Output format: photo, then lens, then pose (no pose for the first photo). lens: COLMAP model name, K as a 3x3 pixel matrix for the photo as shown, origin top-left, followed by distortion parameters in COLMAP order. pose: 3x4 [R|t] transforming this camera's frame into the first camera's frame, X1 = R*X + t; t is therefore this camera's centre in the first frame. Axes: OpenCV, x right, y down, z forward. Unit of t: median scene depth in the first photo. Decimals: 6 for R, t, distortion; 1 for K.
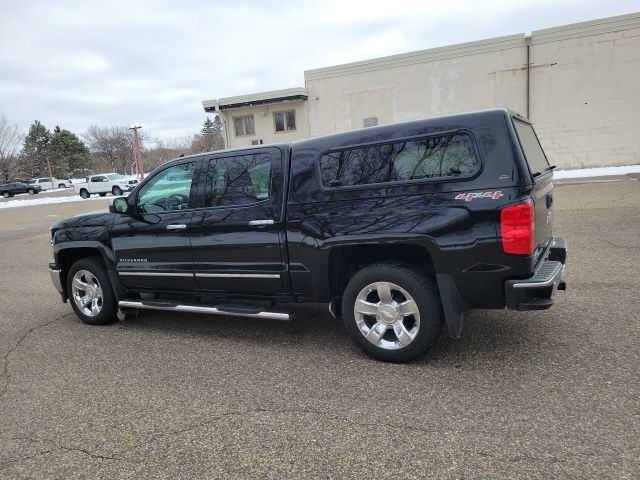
lens RADIAL K [[479.3, 0, 319.7], [0, 479.3, 236.5], [0, 0, 1]] dist [0.057990, -0.040611]
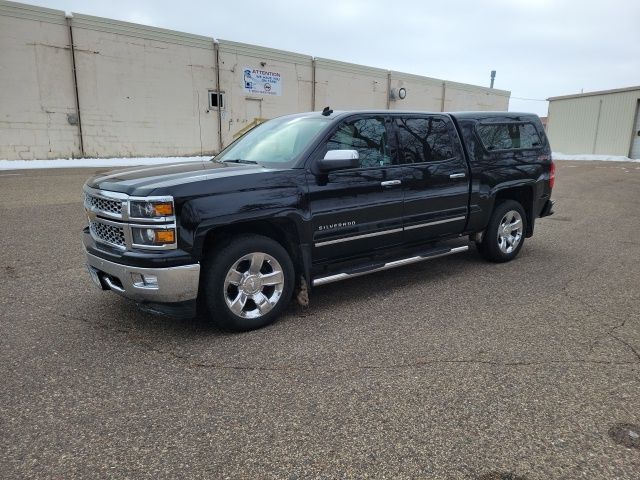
lens RADIAL K [[479.3, 0, 325.3], [0, 479.3, 237.9], [0, 0, 1]] dist [0.057990, -0.040611]
pose [[0.389184, -0.101819, 0.915515, -0.321456], [0.091865, 0.993208, 0.071407, 0.002409], [-0.916568, 0.056313, 0.395894, 0.188093]]
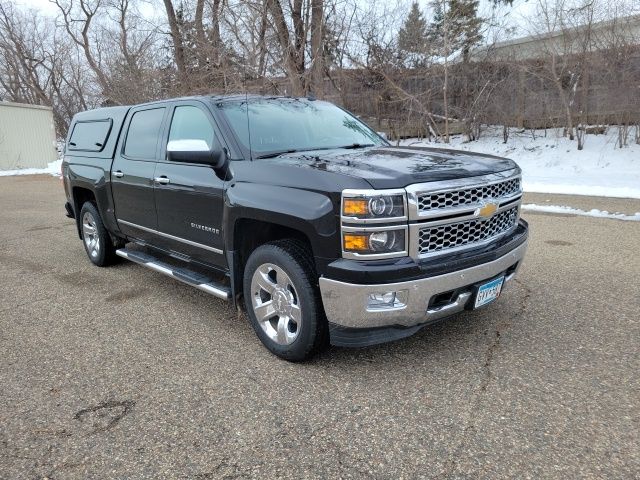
lens RADIAL K [[479.3, 0, 325.5], [0, 479.3, 233.5], [0, 0, 1]] dist [0.057990, -0.040611]
pose [[-0.945391, 0.061019, 0.320175, -0.163543], [0.159133, 0.943696, 0.290027, -0.050509], [-0.284451, 0.325139, -0.901872, 0.532407]]
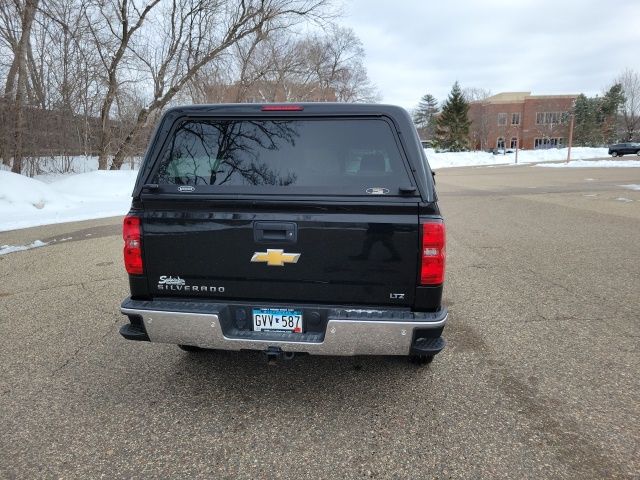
lens RADIAL K [[479.3, 0, 324.6], [0, 479.3, 231.6], [0, 0, 1]] dist [0.057990, -0.040611]
pose [[0.380660, 0.222510, -0.897545, 0.237549], [-0.154779, 0.972256, 0.175388, -0.044107], [0.911670, 0.072158, 0.404539, 0.167933]]
